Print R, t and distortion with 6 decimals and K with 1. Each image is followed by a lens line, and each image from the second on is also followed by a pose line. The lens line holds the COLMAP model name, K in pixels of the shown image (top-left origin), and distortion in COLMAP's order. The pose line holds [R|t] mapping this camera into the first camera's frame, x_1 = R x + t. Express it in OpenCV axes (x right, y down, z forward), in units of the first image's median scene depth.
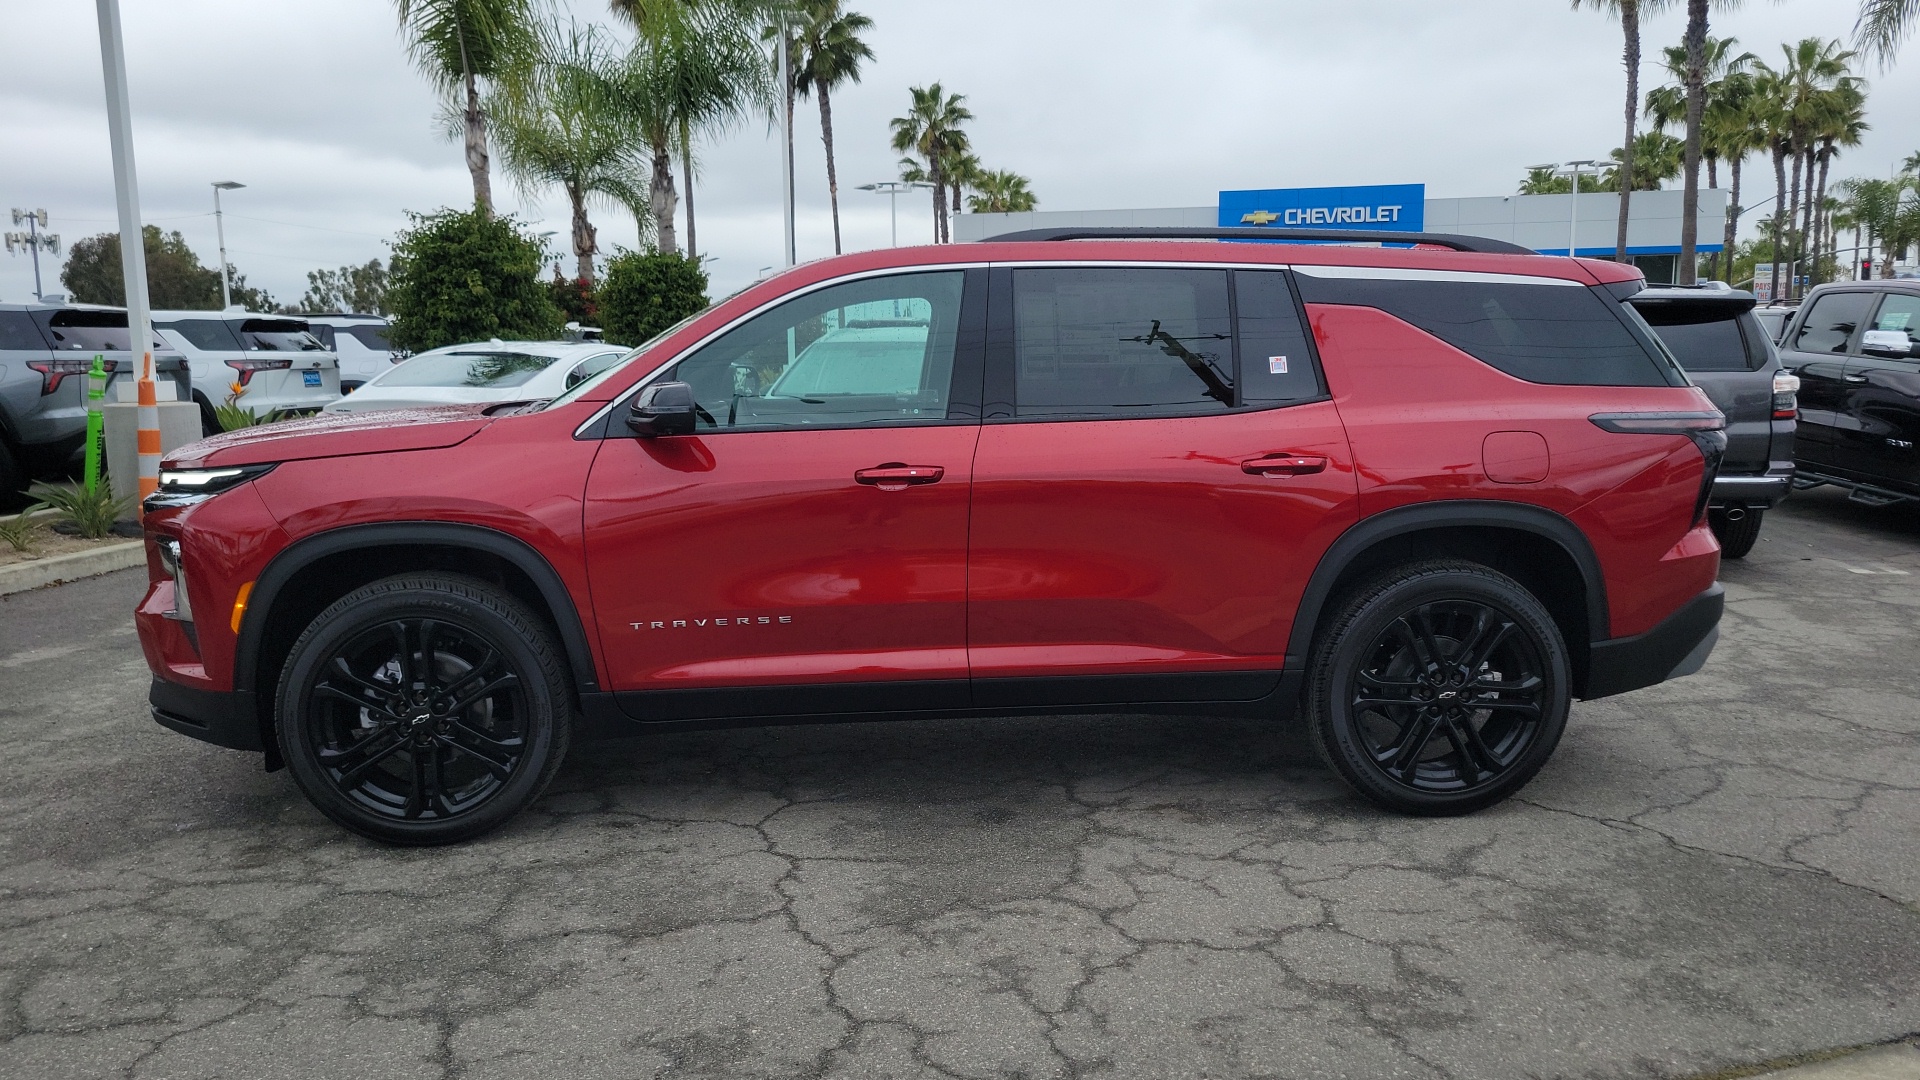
lens RADIAL K [[1431.4, 0, 973.5], [0, 1431.4, 559.9], [0, 0, 1]] dist [0.059770, -0.050320]
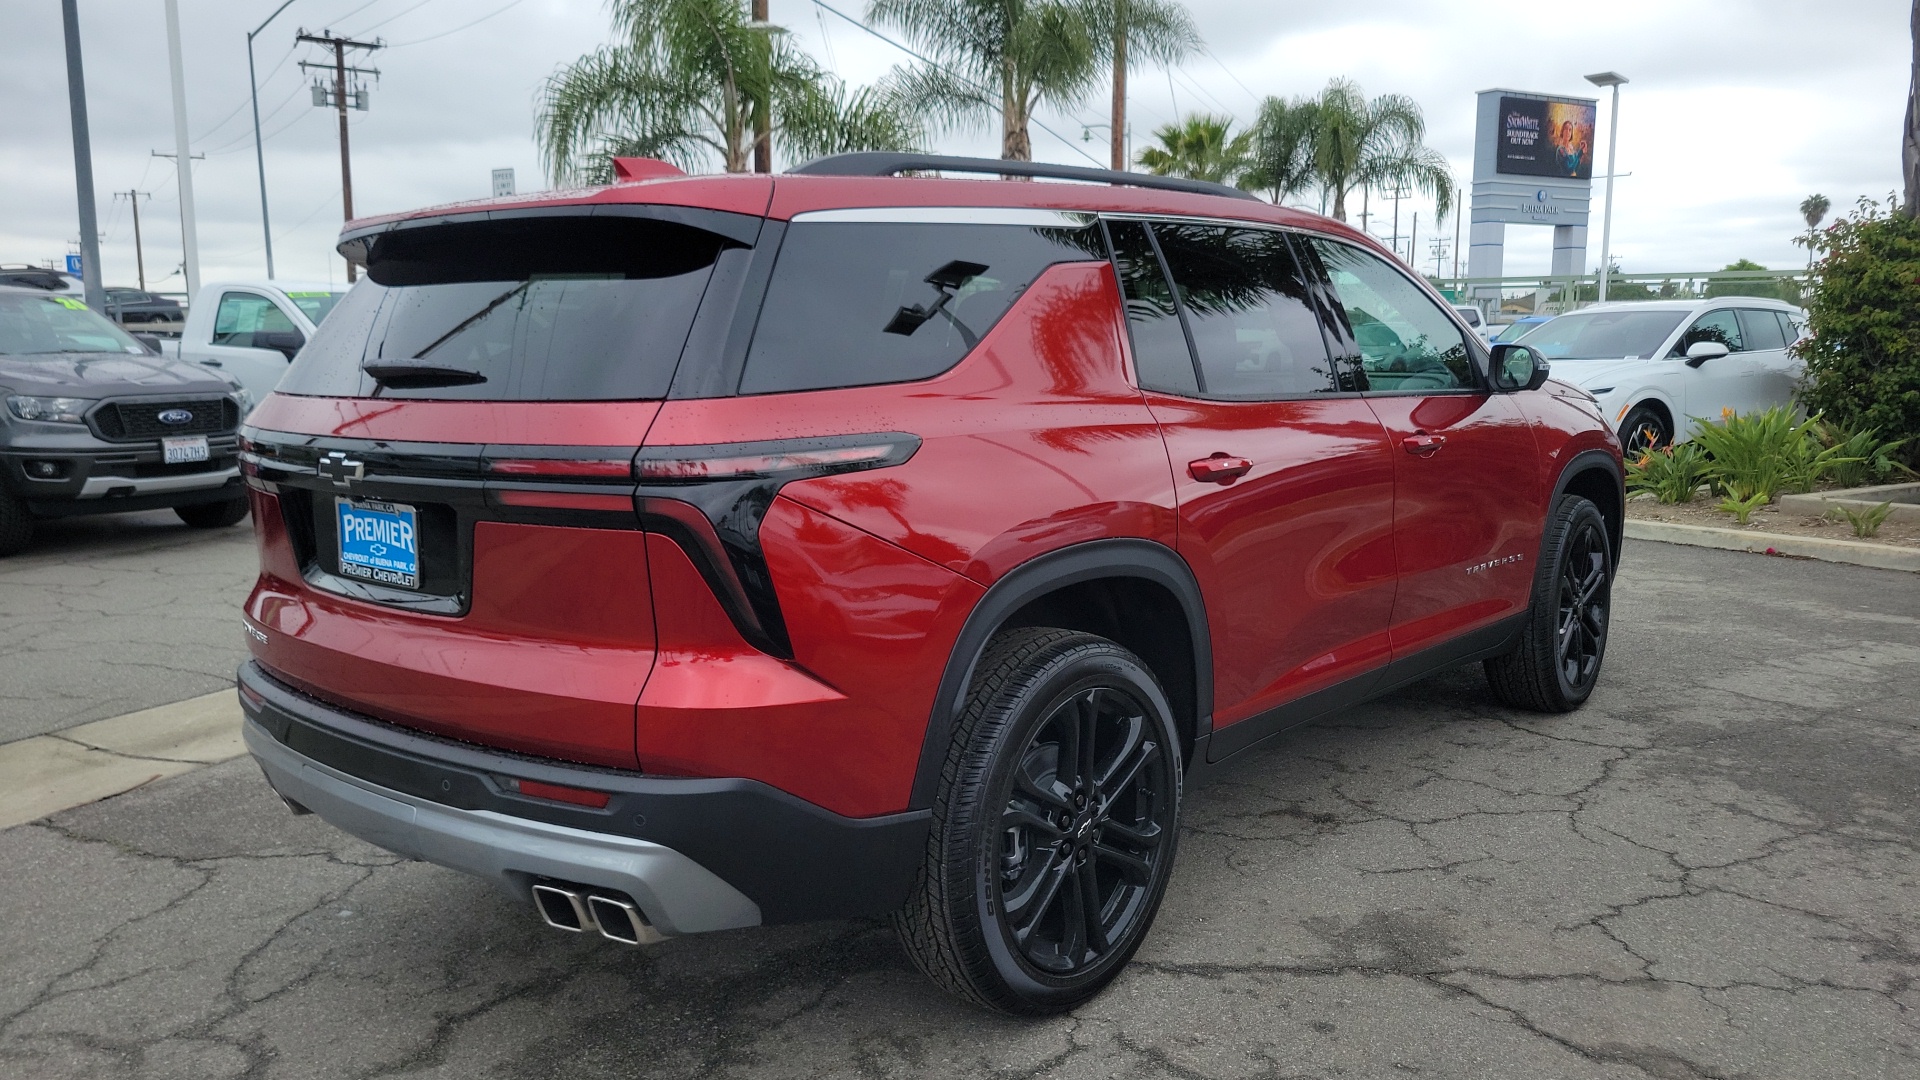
lens RADIAL K [[1443.4, 0, 958.7], [0, 1443.4, 550.8], [0, 0, 1]] dist [0.059173, -0.049889]
pose [[-0.716349, 0.114517, -0.688281, 0.851235], [-0.091531, 0.962492, 0.255405, -0.290413], [0.691713, 0.245958, -0.678998, 1.951563]]
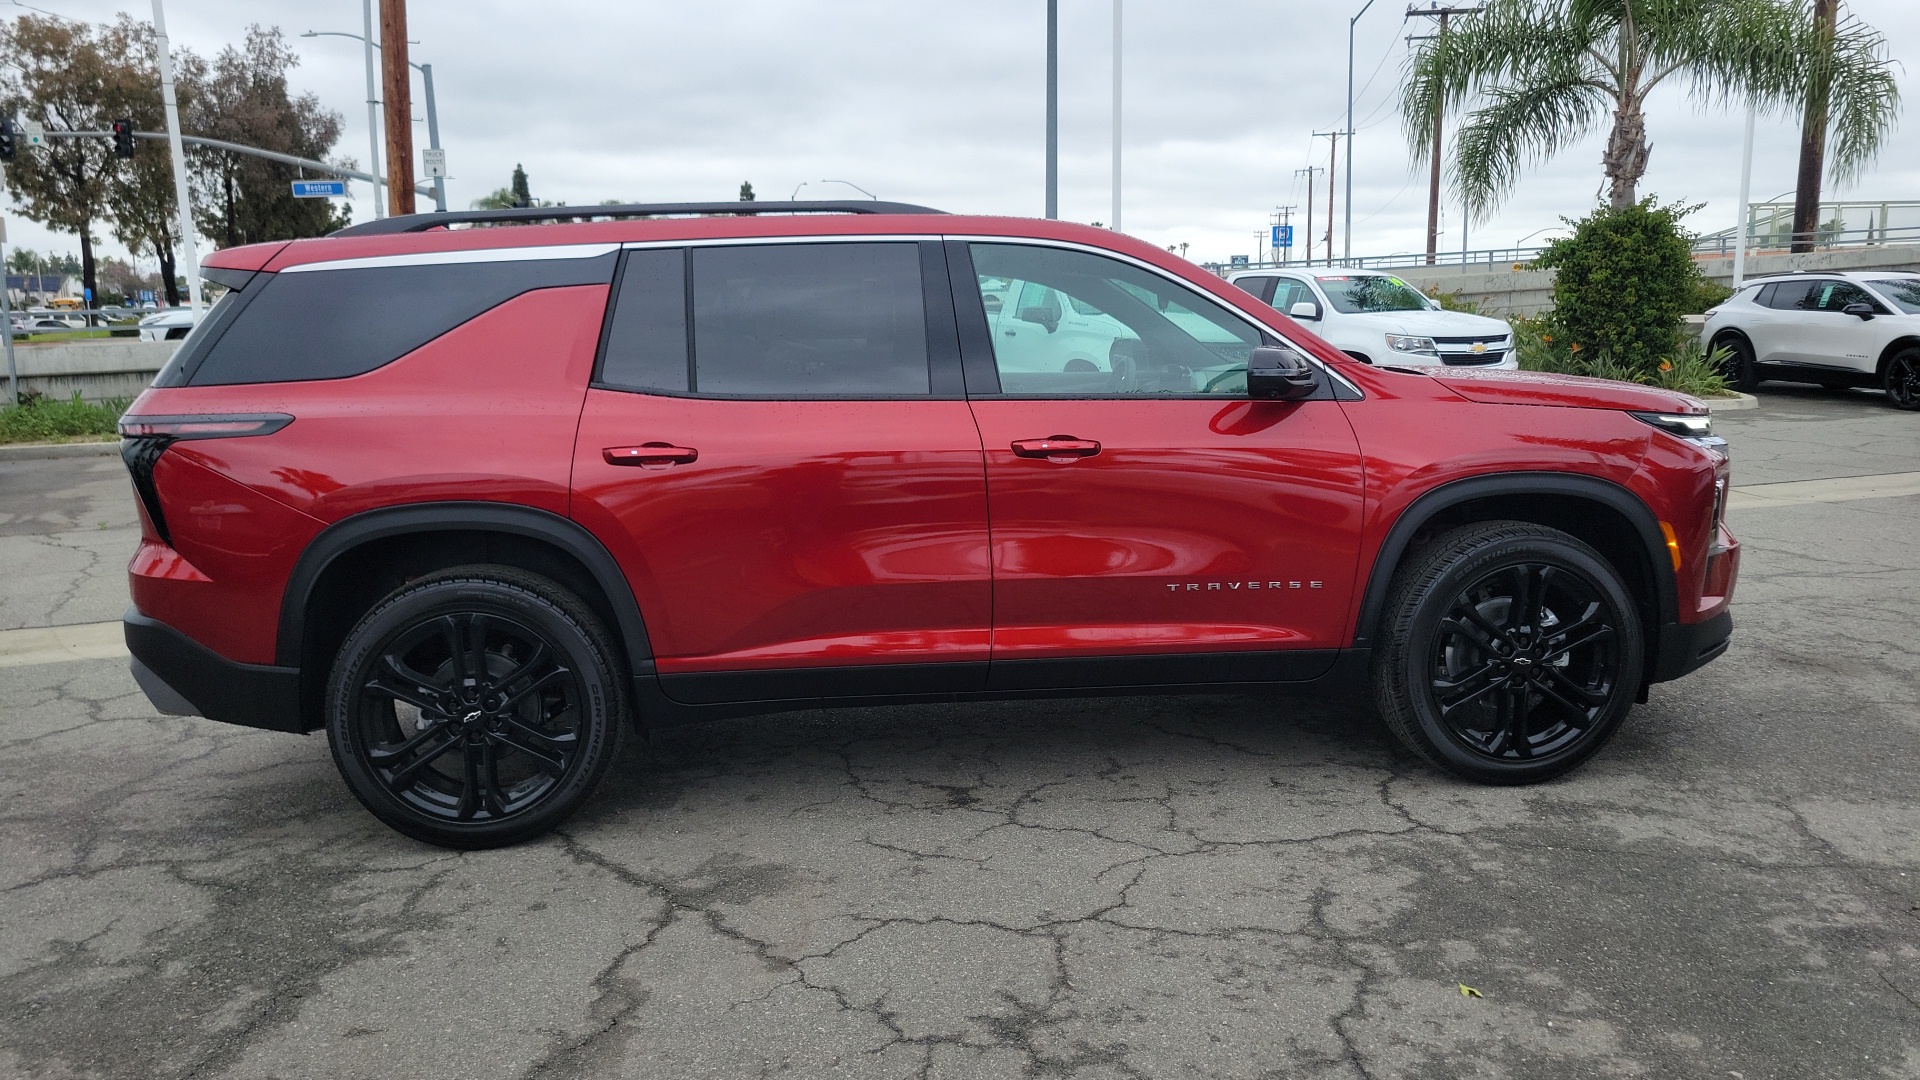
lens RADIAL K [[1449.7, 0, 969.9], [0, 1449.7, 509.2], [0, 0, 1]] dist [0.054624, -0.038936]
pose [[-0.999545, 0.027793, -0.011762, -0.018672], [0.023280, 0.958087, 0.285529, -0.383080], [0.019204, 0.285125, -0.958298, 2.449206]]
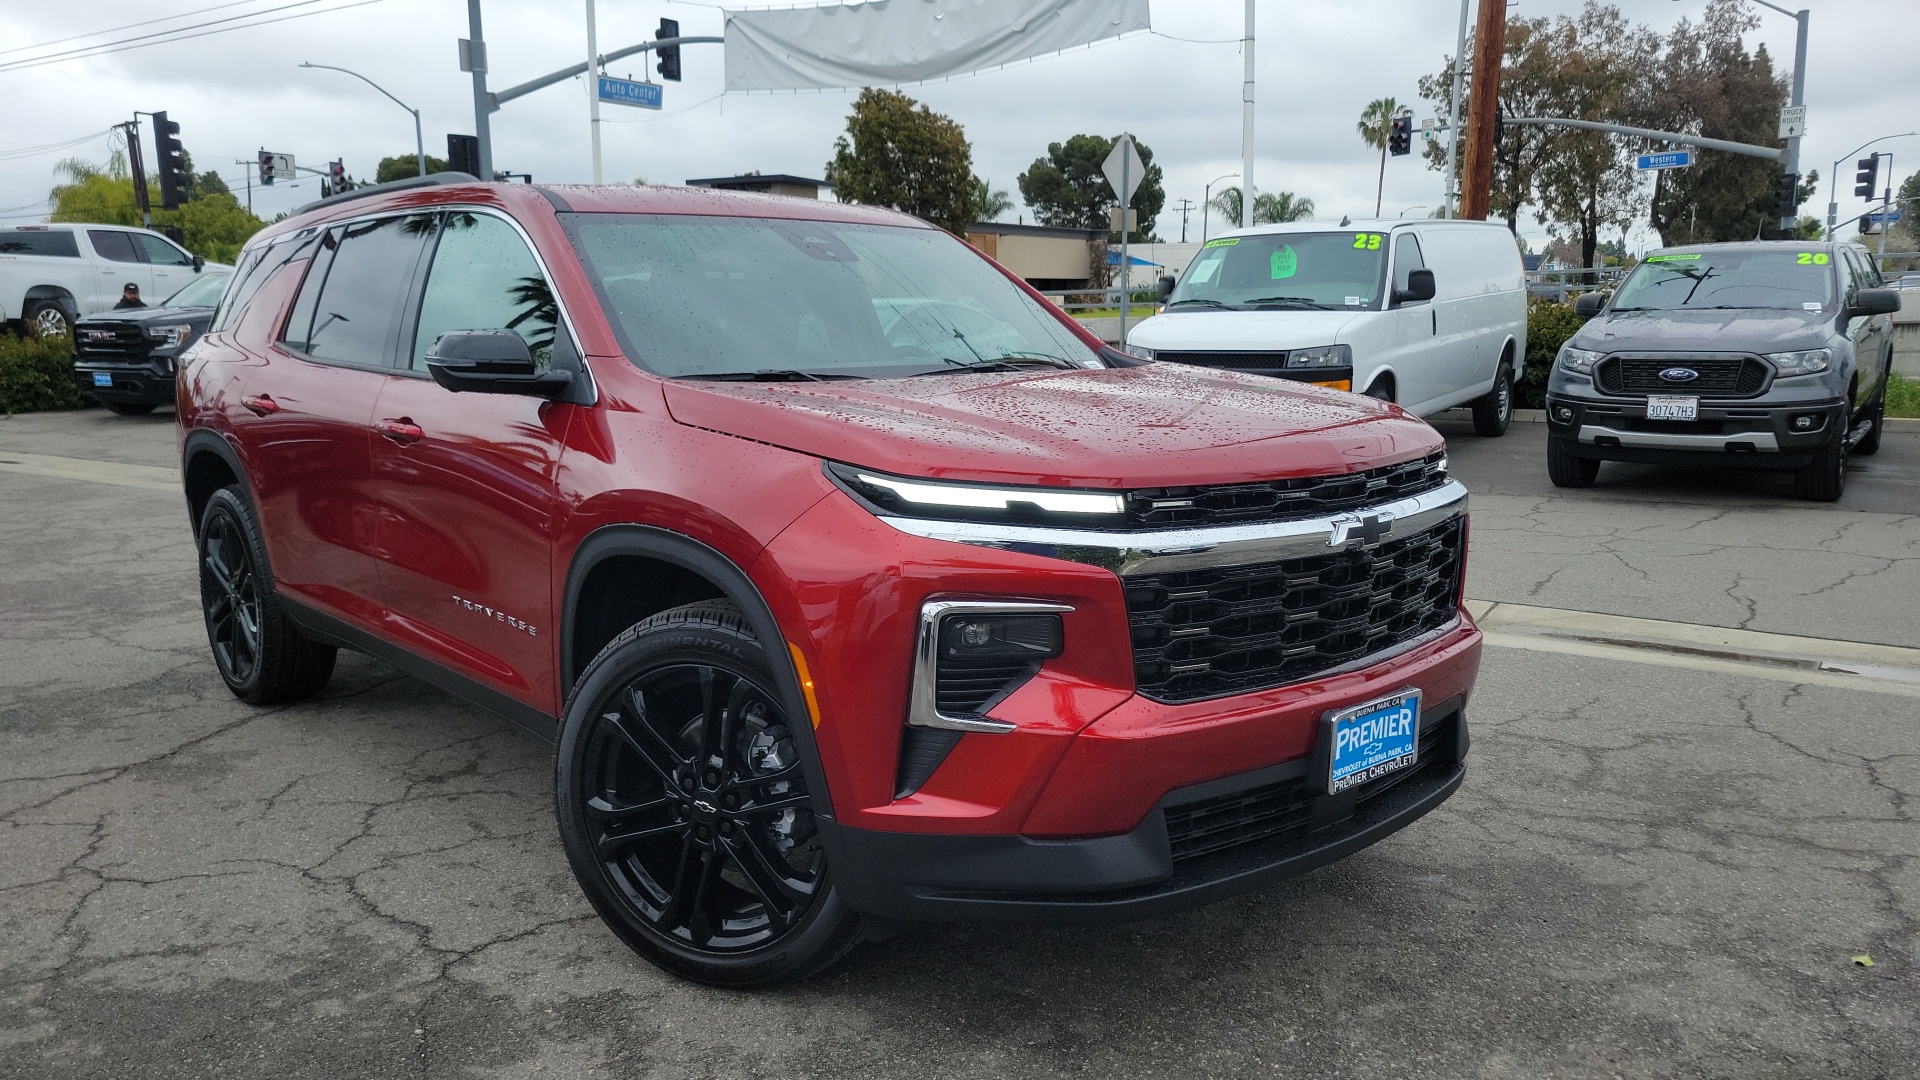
lens RADIAL K [[1443.4, 0, 958.7], [0, 1443.4, 550.8], [0, 0, 1]] dist [0.059173, -0.049889]
pose [[-0.596519, -0.125448, 0.792734, -1.077753], [0.129762, 0.959640, 0.249504, -0.247000], [-0.792040, 0.251701, -0.556165, 1.726767]]
